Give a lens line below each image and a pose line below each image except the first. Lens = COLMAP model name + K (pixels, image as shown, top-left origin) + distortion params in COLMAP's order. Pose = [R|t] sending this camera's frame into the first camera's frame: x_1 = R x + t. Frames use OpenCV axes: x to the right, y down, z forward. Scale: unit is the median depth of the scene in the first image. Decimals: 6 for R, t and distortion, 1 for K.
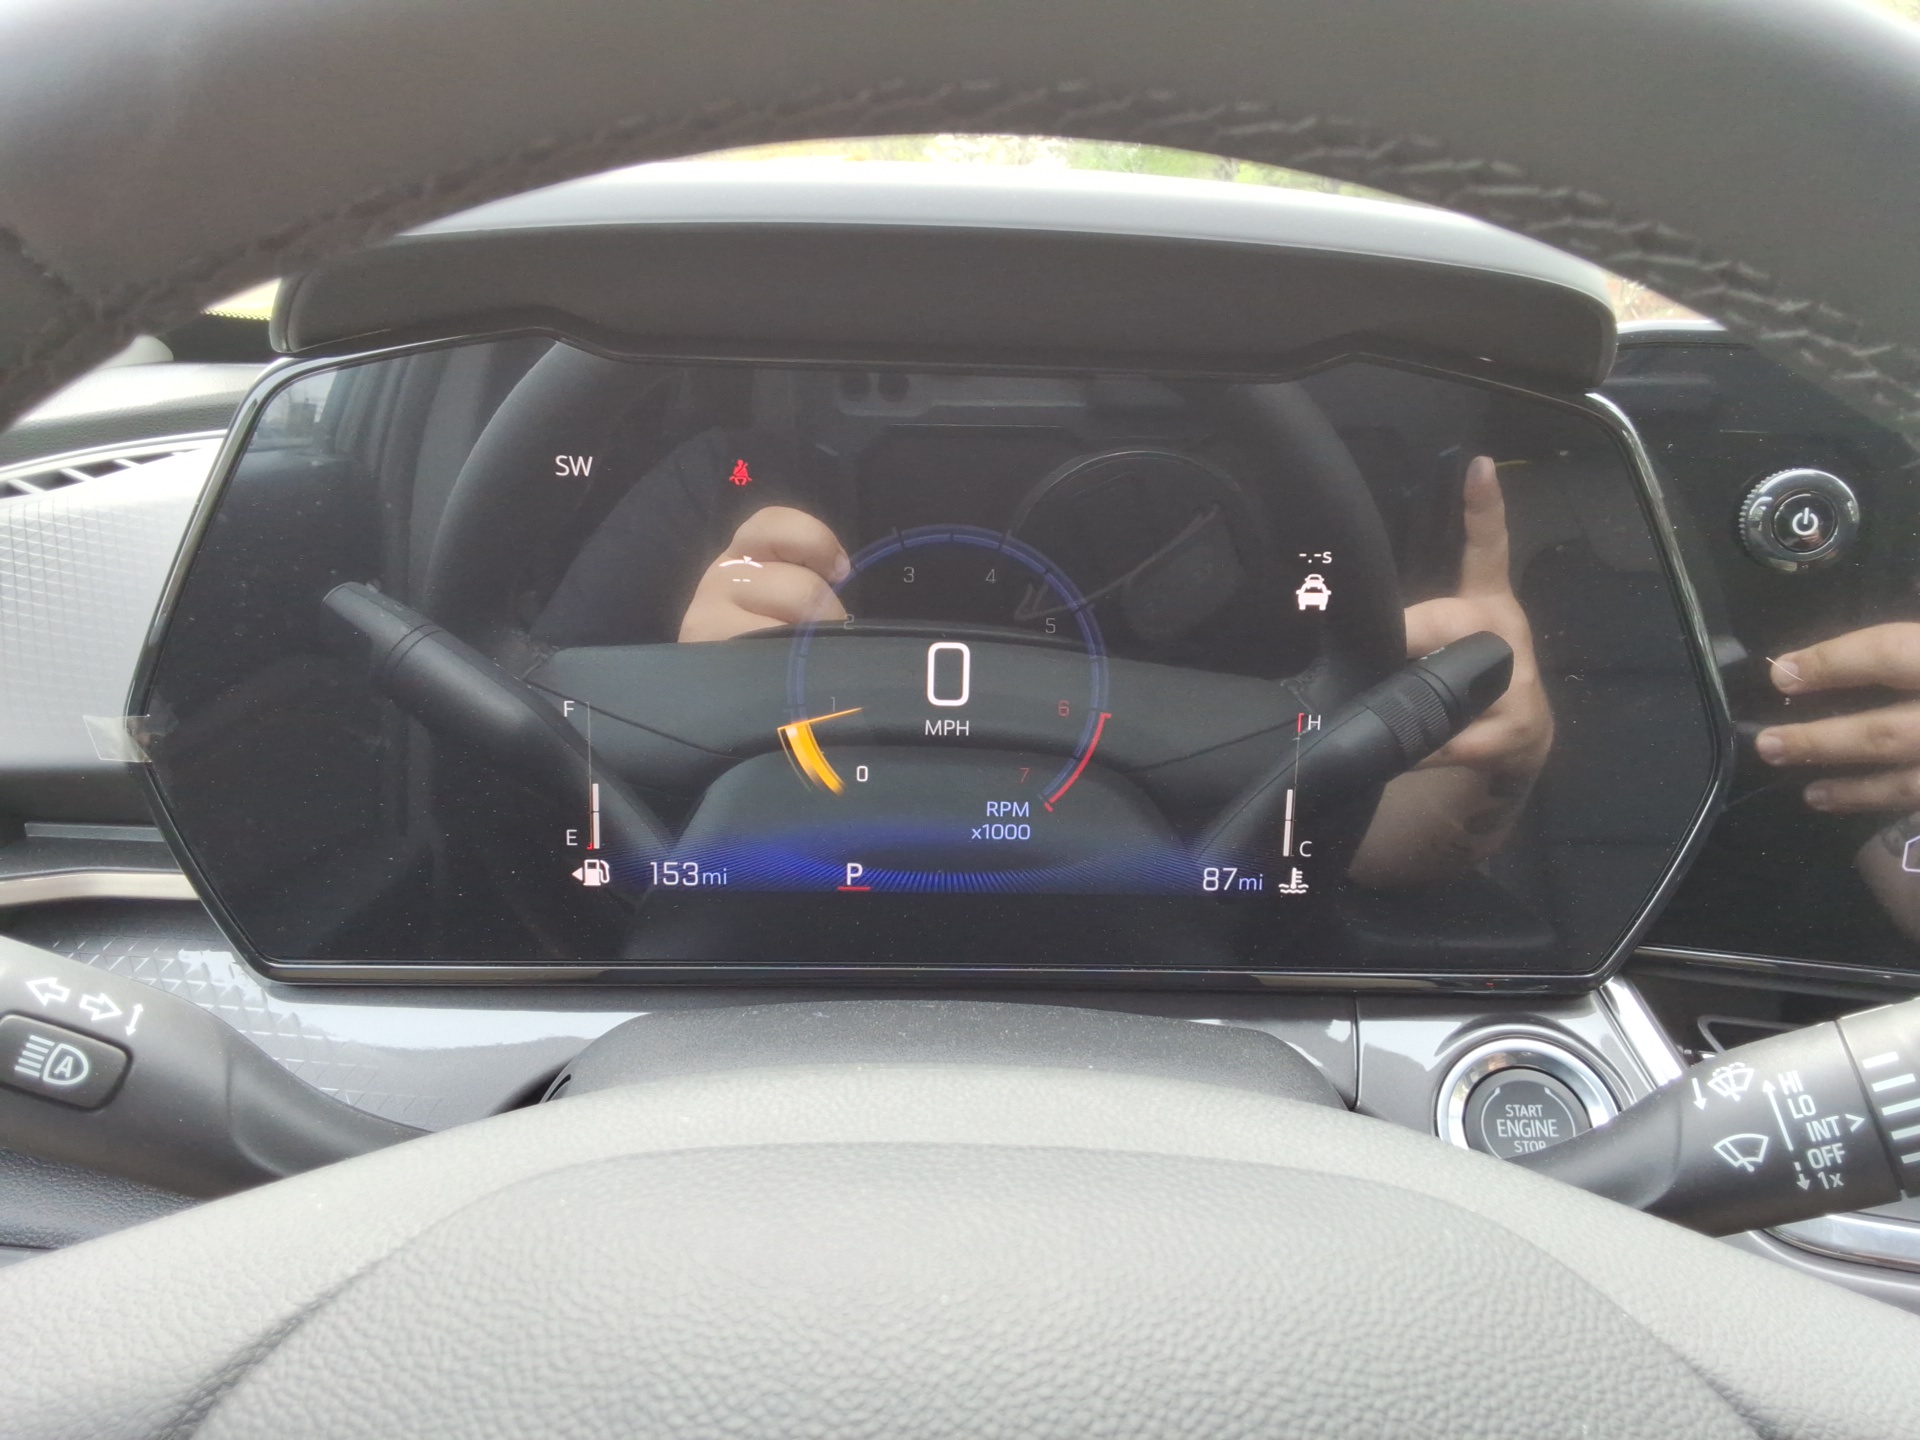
lens RADIAL K [[1541.6, 0, 978.8], [0, 1541.6, 696.7], [0, 0, 1]] dist [0.122791, -0.211001]
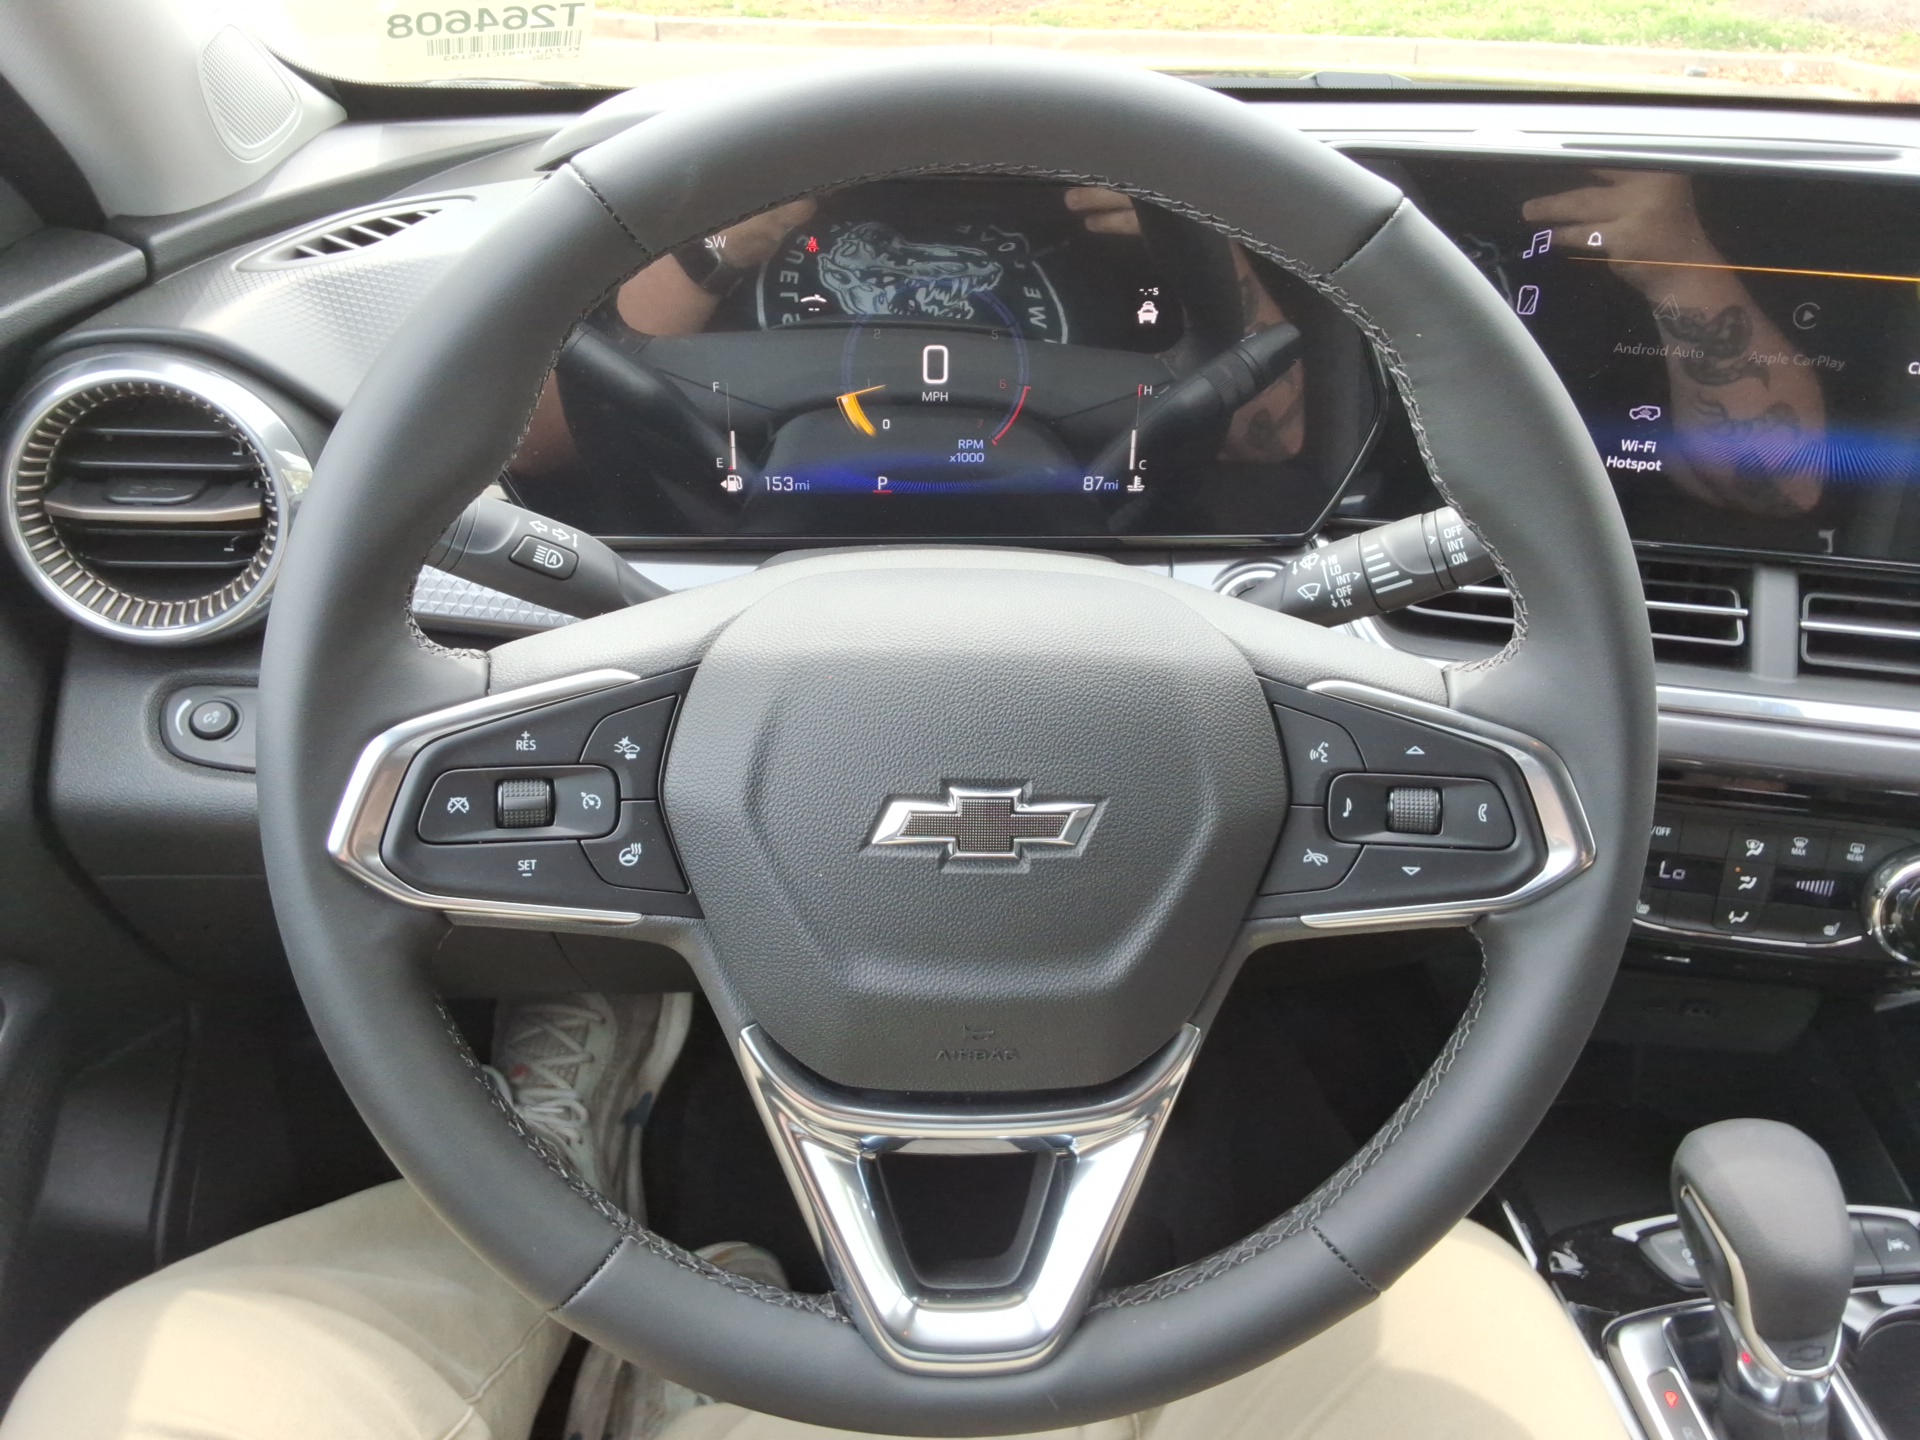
lens RADIAL K [[1541.6, 0, 978.8], [0, 1541.6, 696.7], [0, 0, 1]] dist [0.122791, -0.211001]
pose [[0.999329, -0.018030, 0.031890, -0.033002], [0.010503, 0.974966, 0.222104, -0.036532], [-0.035096, -0.221620, 0.974501, -0.761620]]
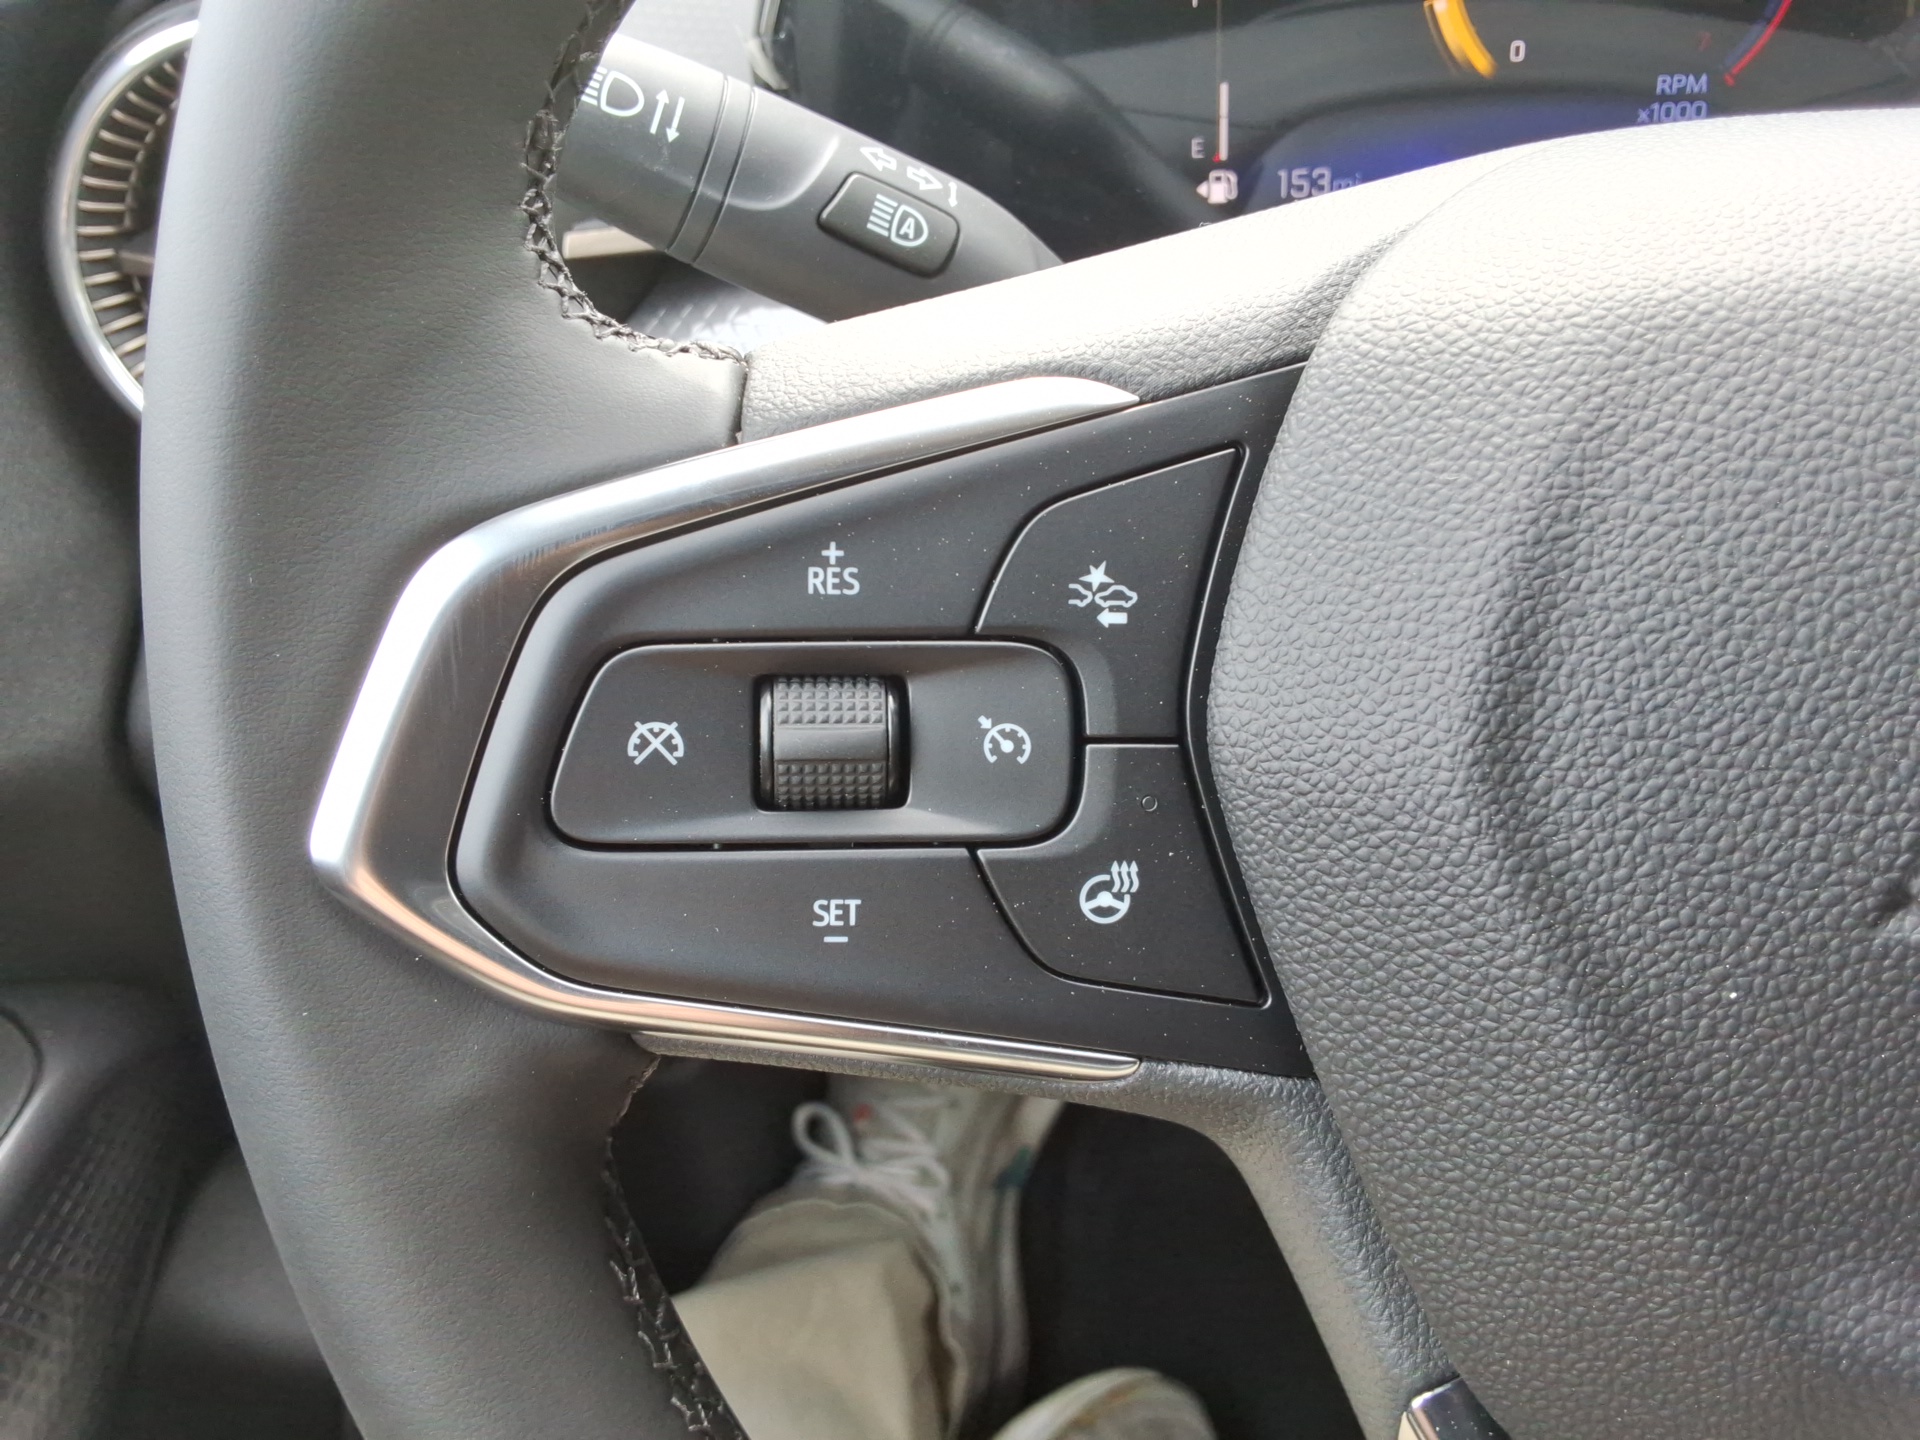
lens RADIAL K [[1534.4, 0, 958.5], [0, 1534.4, 754.5], [0, 0, 1]] dist [0.114288, -0.234944]
pose [[0.979805, 0.000718, -0.199954, -0.216169], [0.054324, 0.961425, 0.269651, 0.184870], [0.192434, -0.275067, 0.941970, -0.032569]]
